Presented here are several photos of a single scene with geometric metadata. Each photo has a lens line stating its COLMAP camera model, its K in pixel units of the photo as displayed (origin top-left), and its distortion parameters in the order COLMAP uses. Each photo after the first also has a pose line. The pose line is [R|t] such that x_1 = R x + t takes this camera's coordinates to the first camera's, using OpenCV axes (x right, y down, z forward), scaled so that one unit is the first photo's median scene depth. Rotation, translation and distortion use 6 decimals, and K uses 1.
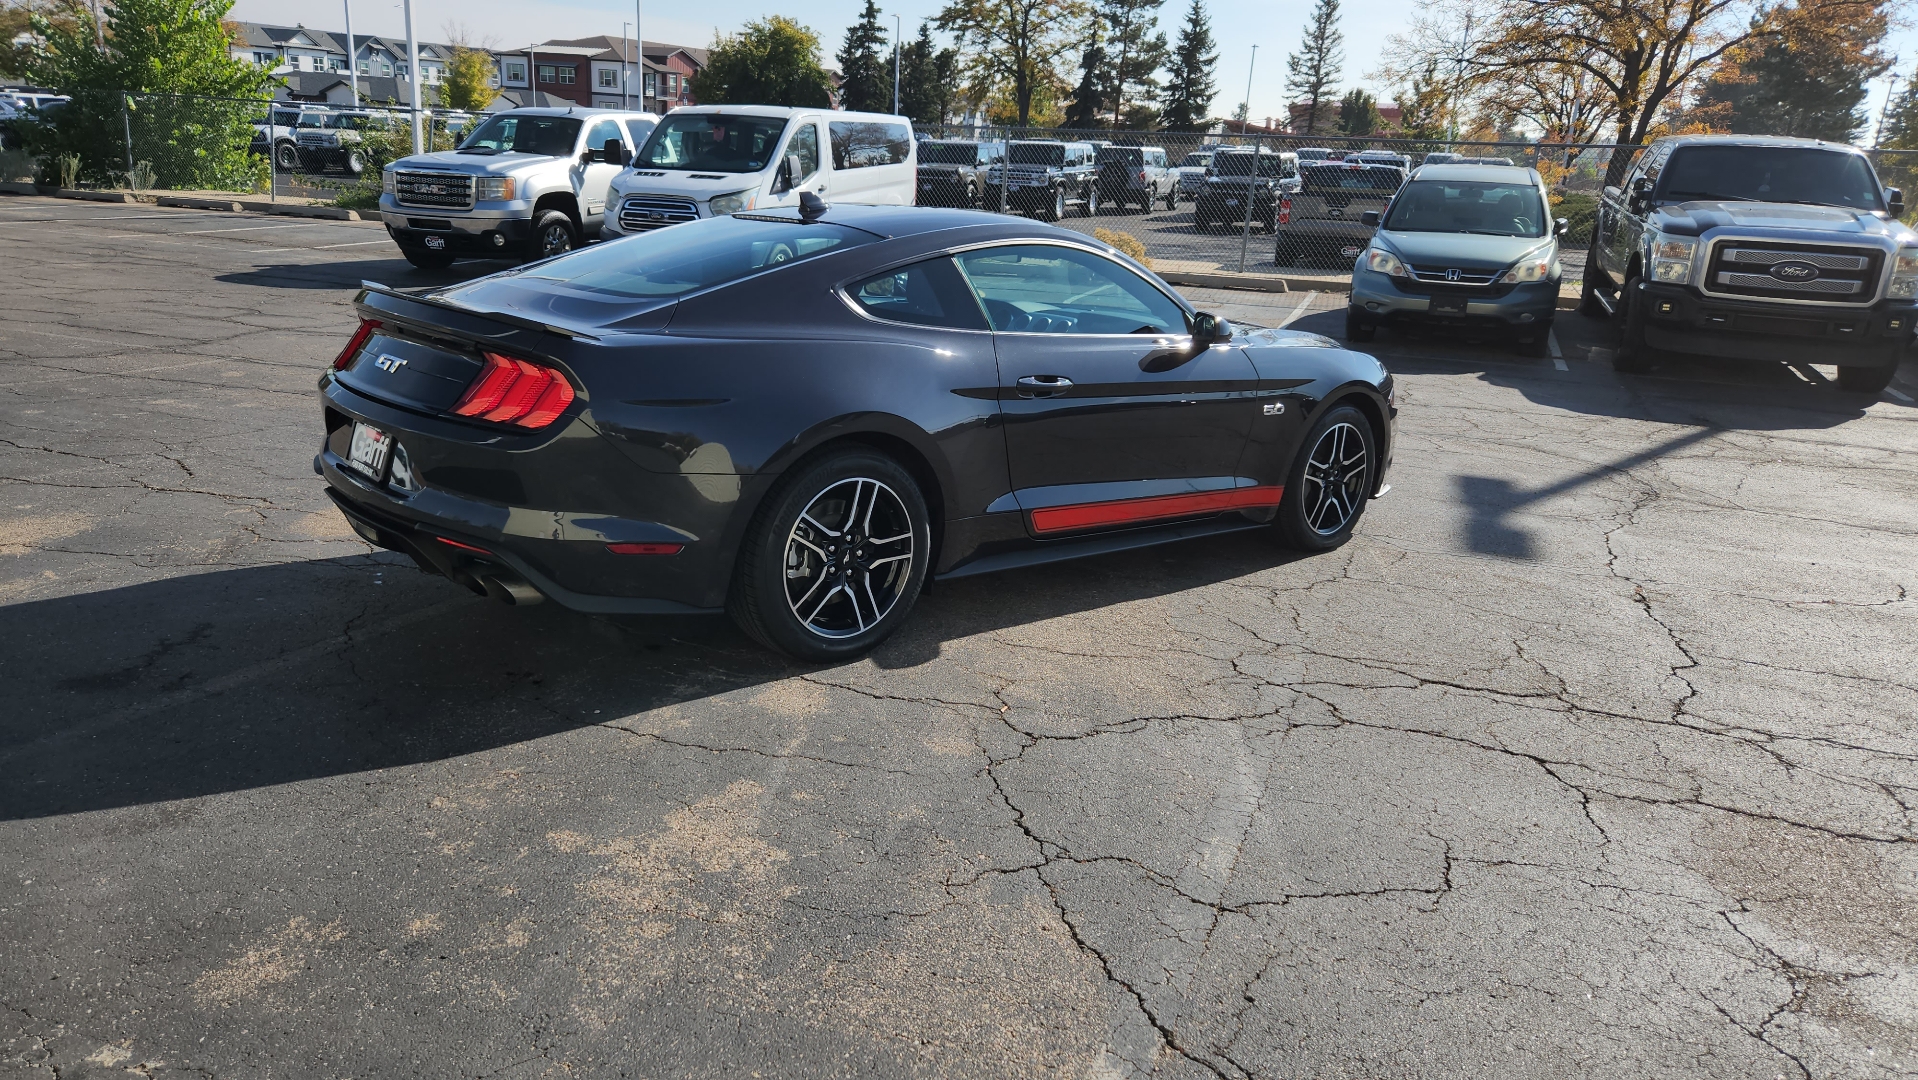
lens RADIAL K [[1291.7, 0, 928.2], [0, 1291.7, 536.3], [0, 0, 1]] dist [0.069598, -0.056353]
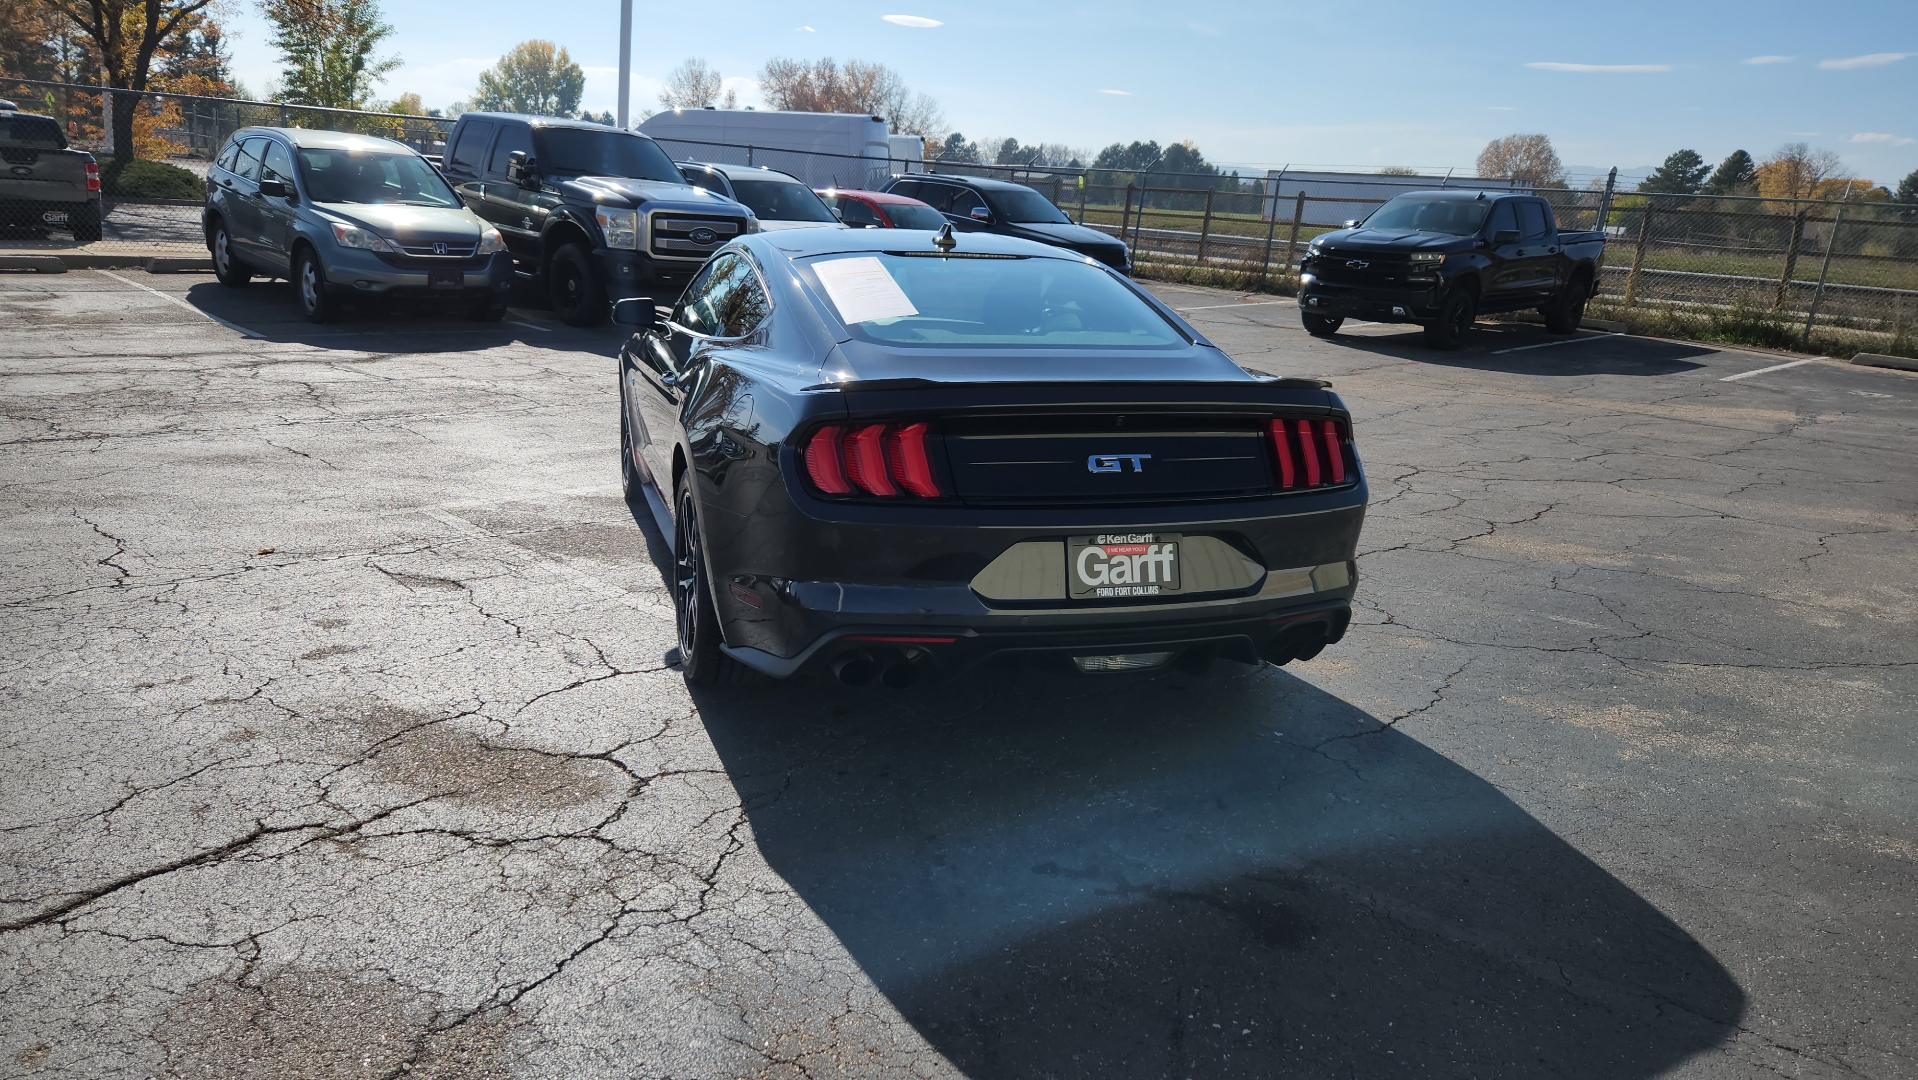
lens RADIAL K [[1291.7, 0, 931.9], [0, 1291.7, 530.6], [0, 0, 1]] dist [0.069598, -0.056353]
pose [[0.406595, -0.246250, 0.879796, -0.149398], [0.210466, 0.962336, 0.172086, -0.032217], [-0.889036, 0.115198, 0.443109, 0.091729]]
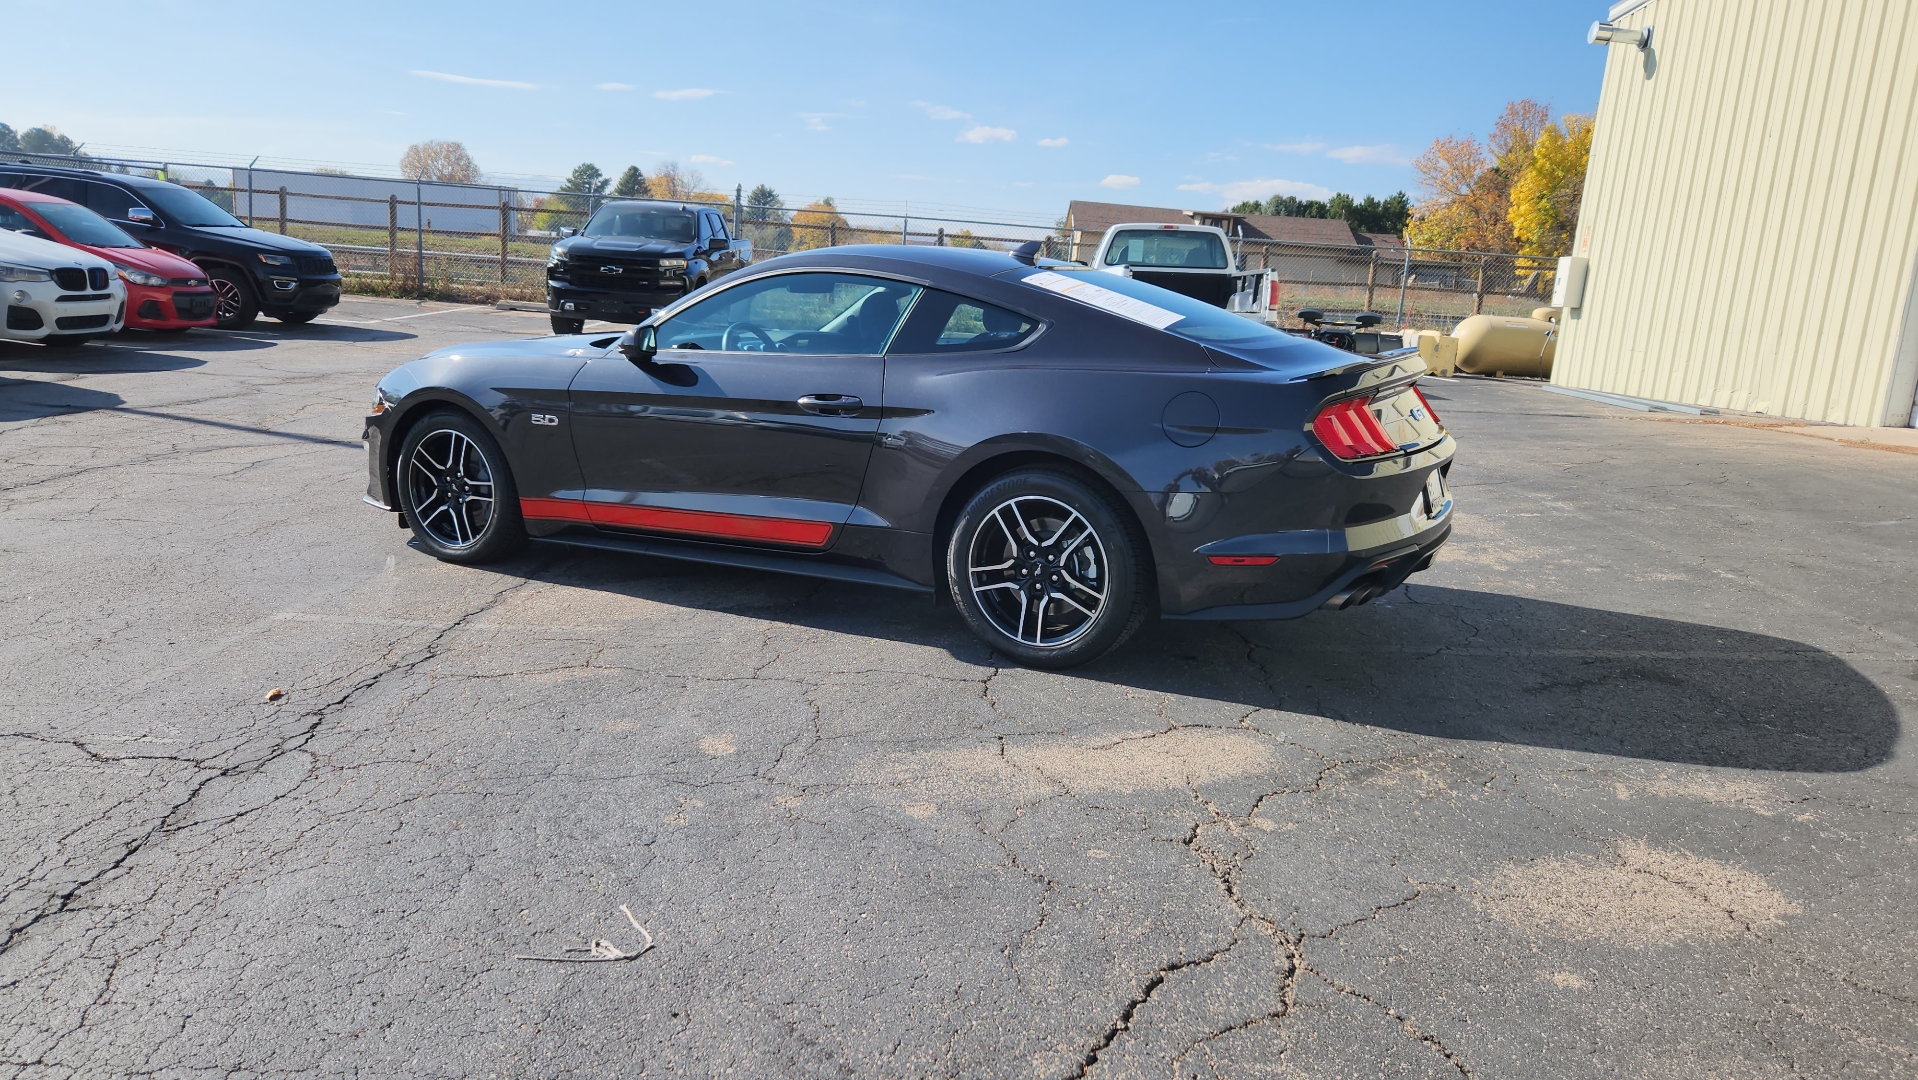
lens RADIAL K [[1287.2, 0, 935.6], [0, 1287.2, 535.2], [0, 0, 1]] dist [0.069428, -0.056477]
pose [[-0.345548, -0.253863, 0.903410, -0.166284], [0.190070, 0.923824, 0.332300, -0.062148], [-0.918950, 0.286537, -0.270974, 0.216156]]
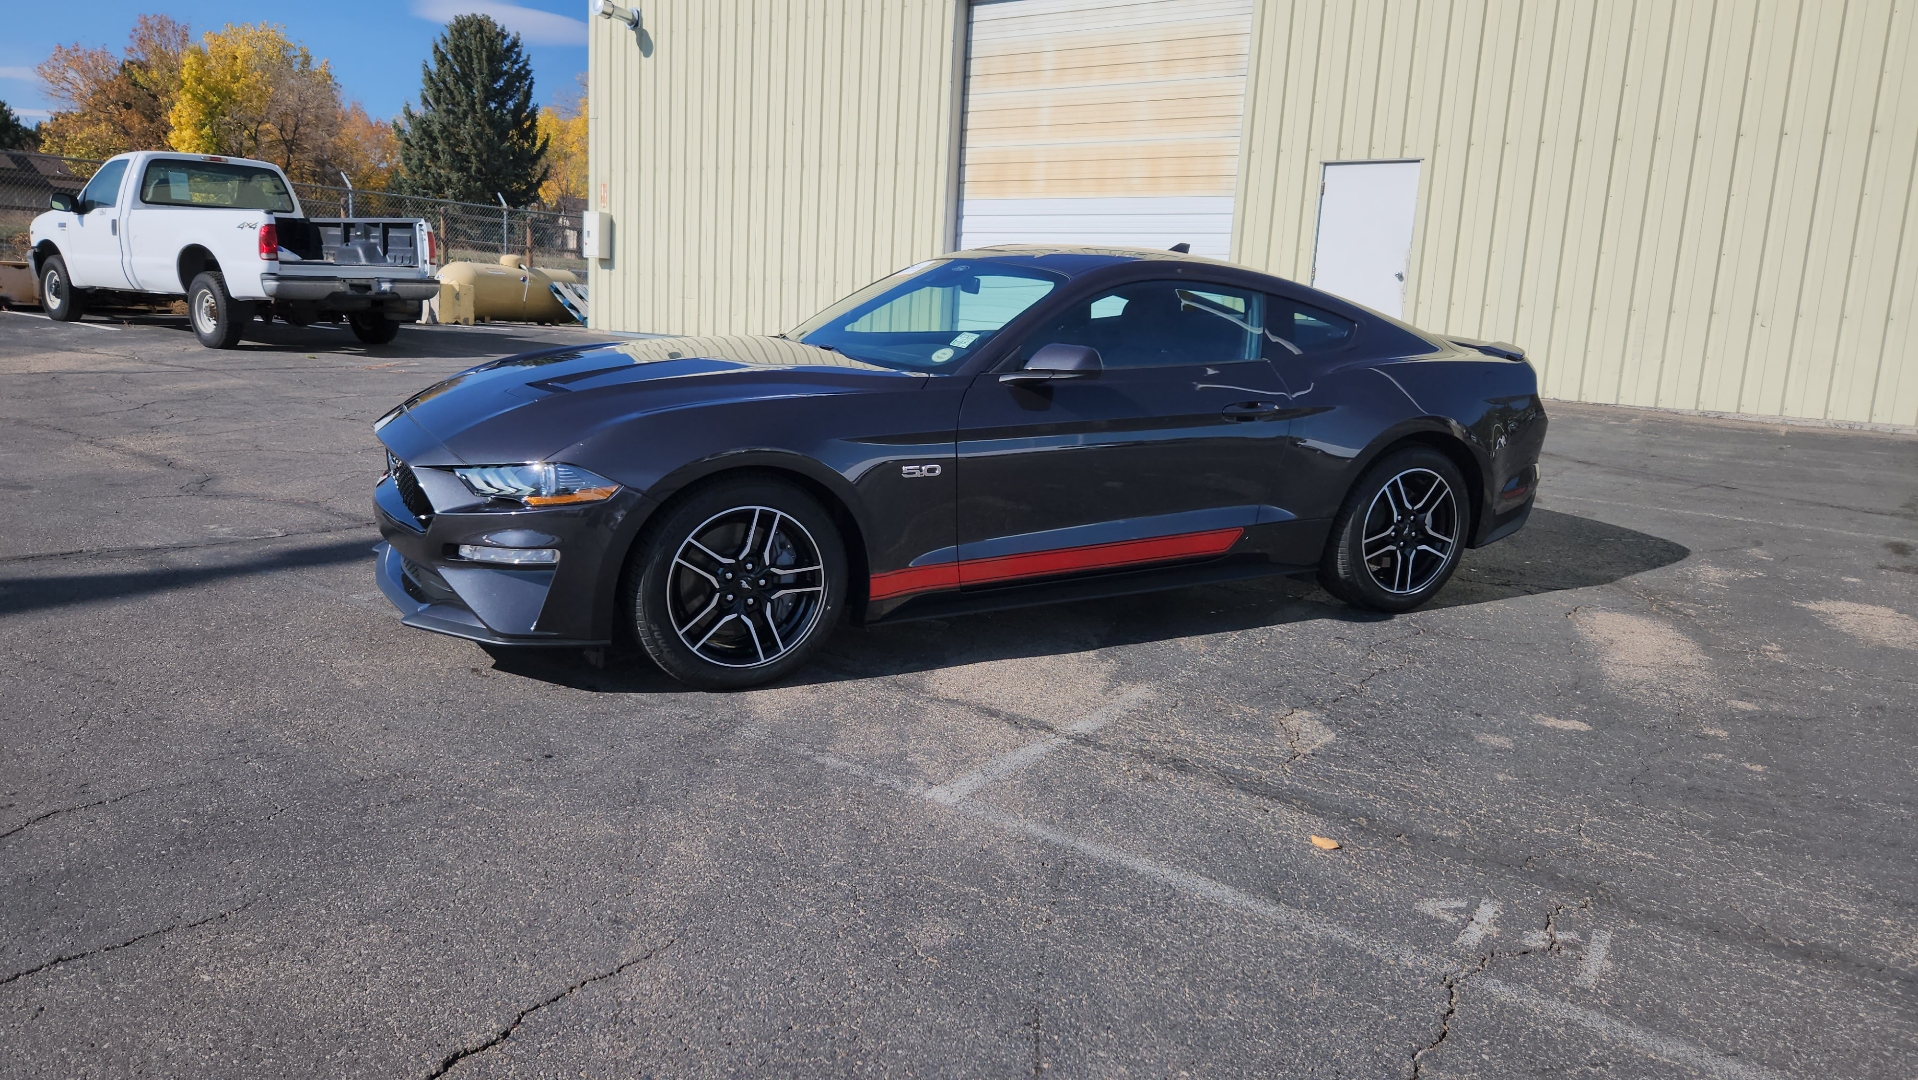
lens RADIAL K [[1287.2, 0, 919.7], [0, 1287.2, 515.0], [0, 0, 1]] dist [0.069428, -0.056477]
pose [[-0.964508, -0.147059, 0.219312, -0.023349], [-0.034647, 0.893861, 0.447003, -0.084691], [-0.261771, 0.423539, -0.867232, 0.329049]]
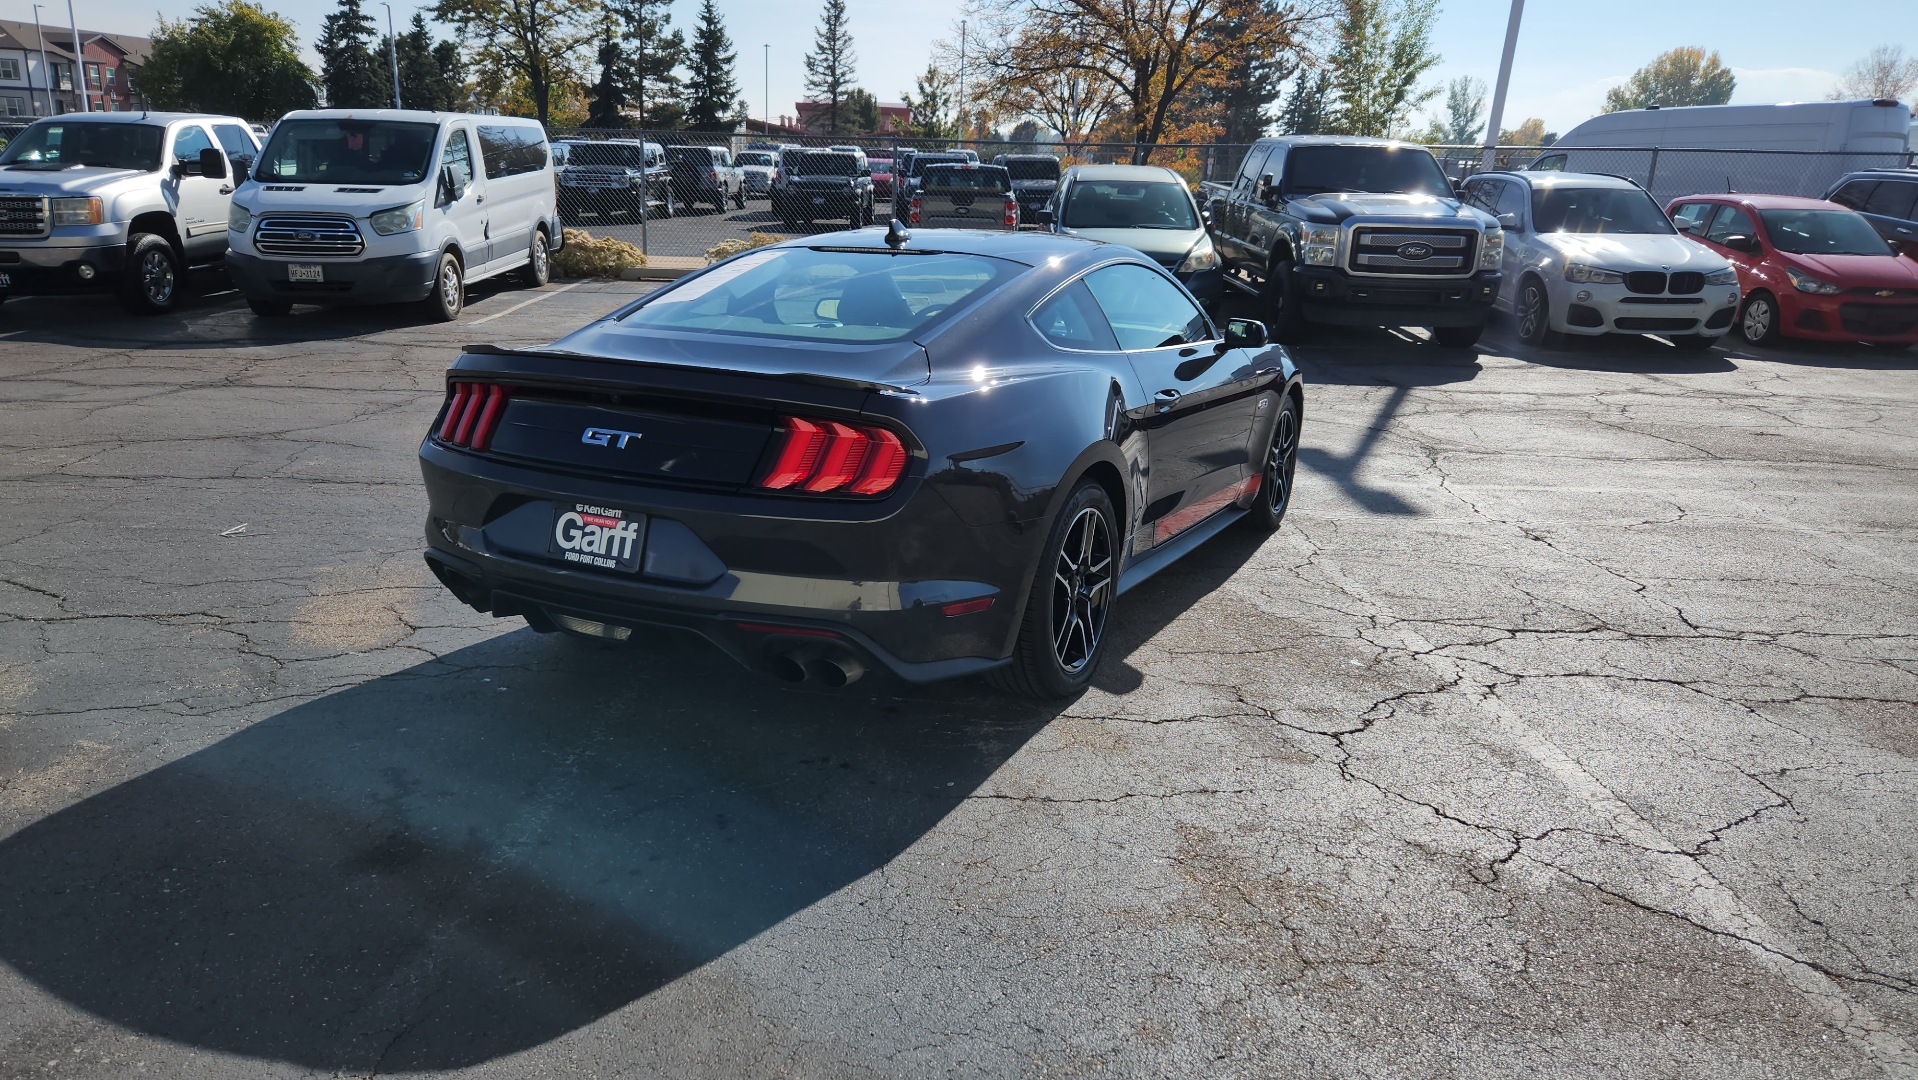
lens RADIAL K [[1291.7, 0, 922.1], [0, 1291.7, 536.4], [0, 0, 1]] dist [0.069598, -0.056353]
pose [[0.934844, -0.116426, 0.335428, -0.063647], [0.115469, 0.993048, 0.022871, -0.007743], [-0.335759, 0.017351, 0.941788, 0.013290]]
